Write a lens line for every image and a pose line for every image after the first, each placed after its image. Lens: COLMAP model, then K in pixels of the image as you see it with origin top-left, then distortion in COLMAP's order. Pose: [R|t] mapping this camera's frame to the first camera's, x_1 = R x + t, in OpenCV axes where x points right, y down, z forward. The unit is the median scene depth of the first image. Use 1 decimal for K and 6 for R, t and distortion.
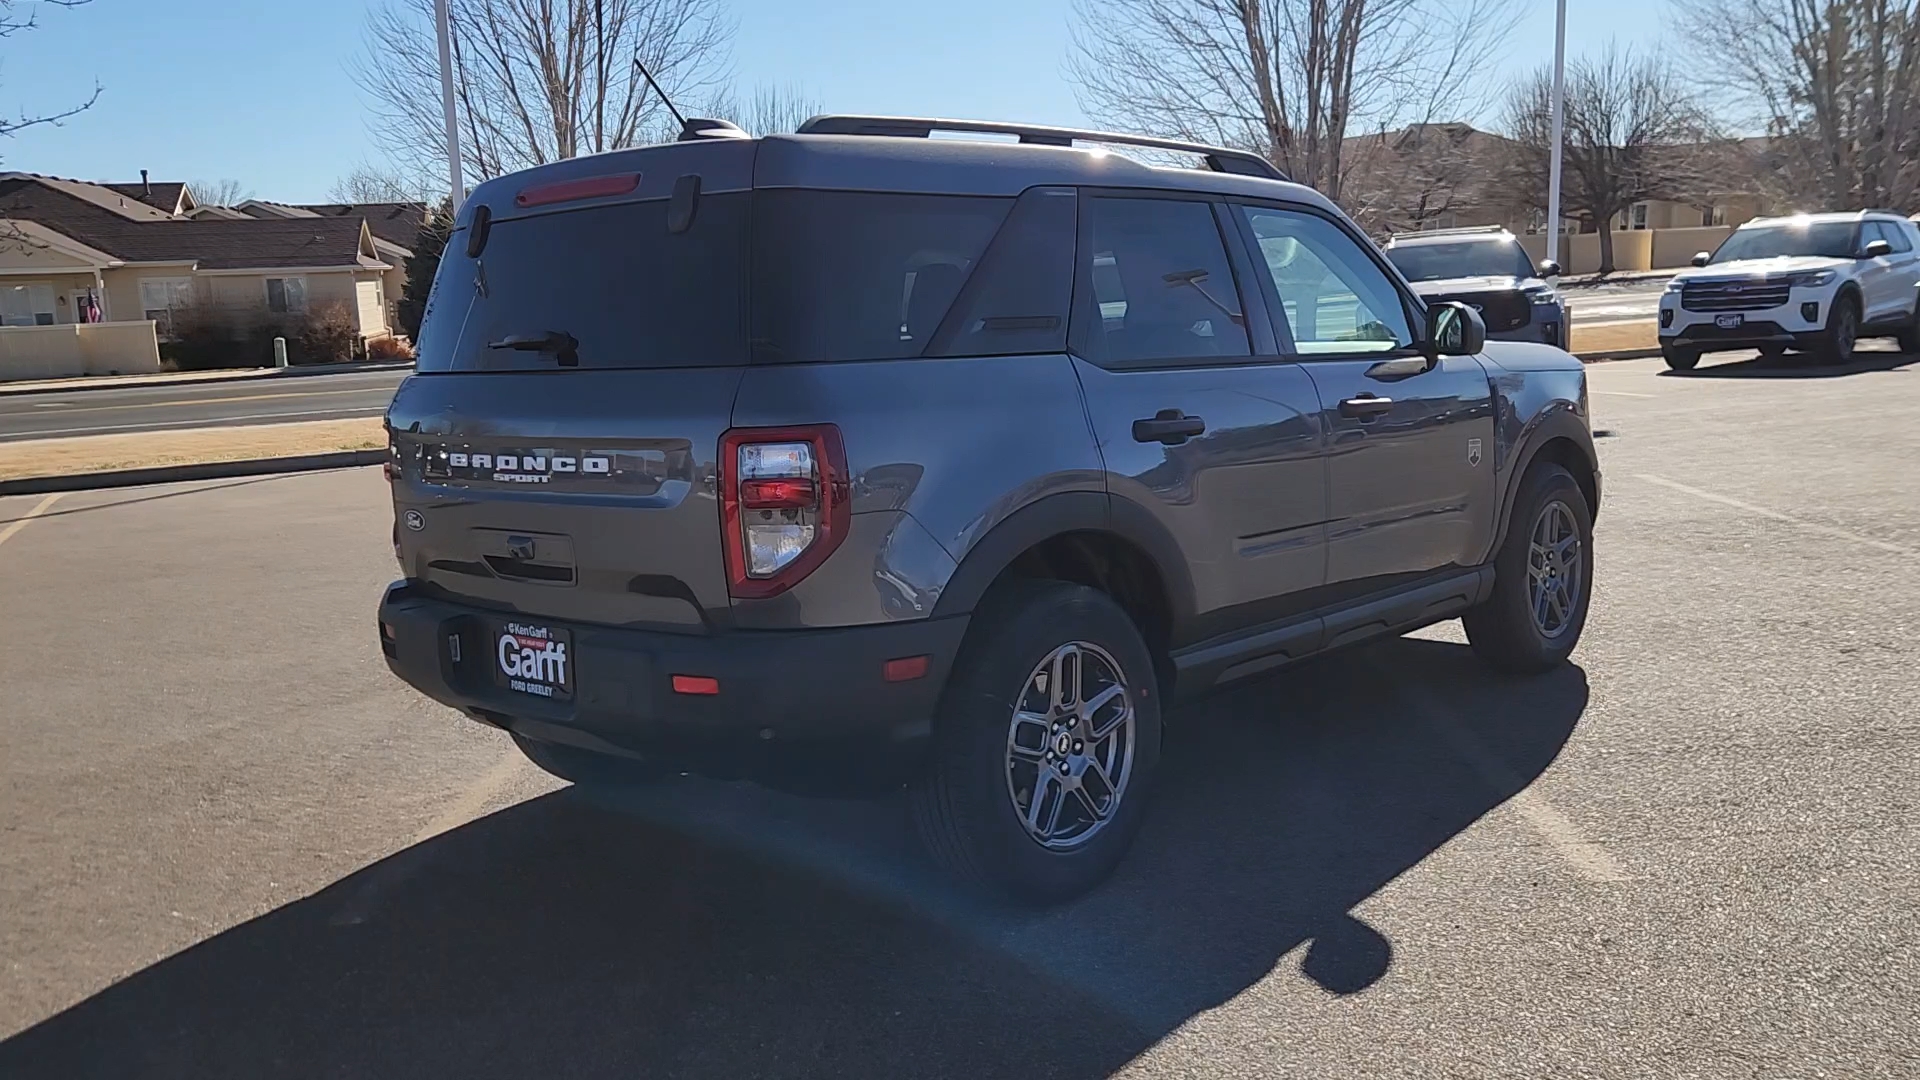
lens RADIAL K [[1628.1, 0, 946.0], [0, 1628.1, 548.9], [0, 0, 1]] dist [0.039150, -0.027746]
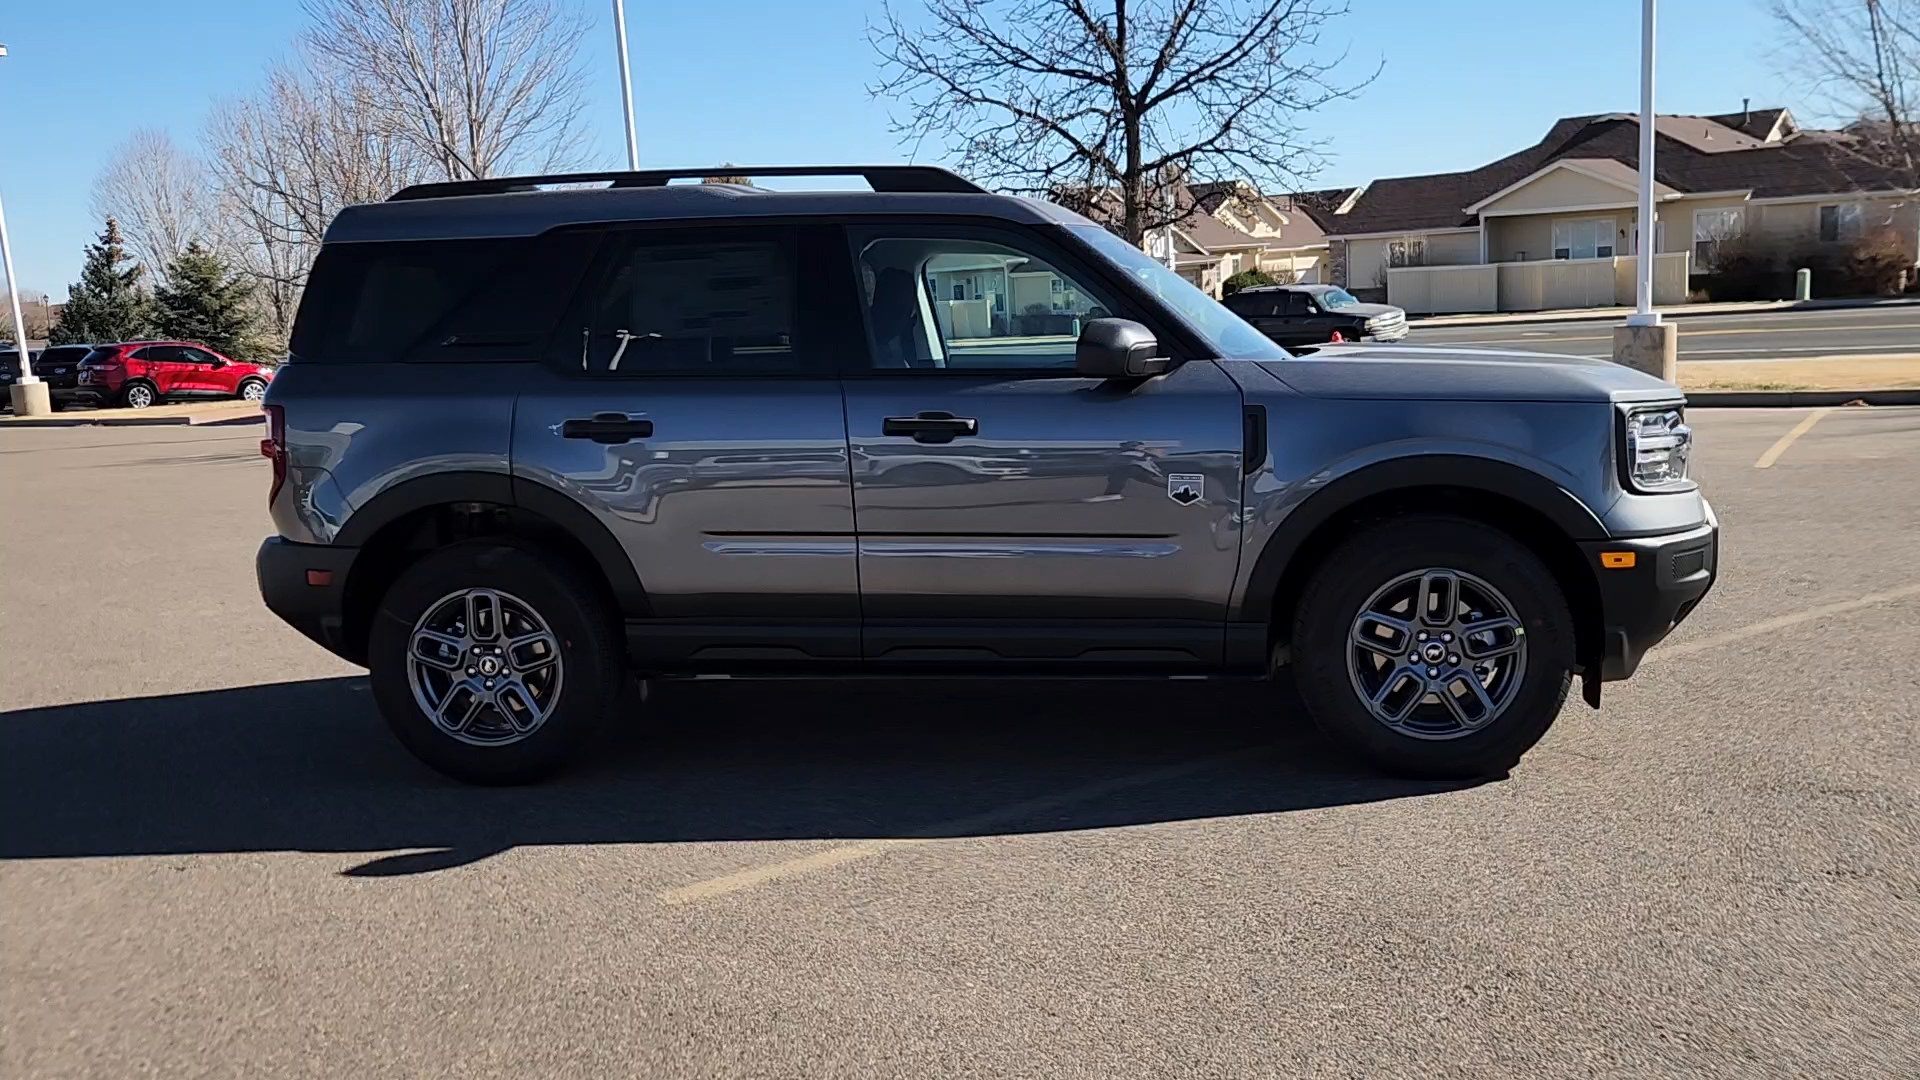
lens RADIAL K [[1628.1, 0, 948.3], [0, 1628.1, 542.1], [0, 0, 1]] dist [0.039150, -0.027746]
pose [[0.574010, 0.138305, -0.807084, 1.282571], [-0.104348, 0.989952, 0.095429, -0.135323], [0.812173, 0.029441, 0.582674, 0.527671]]
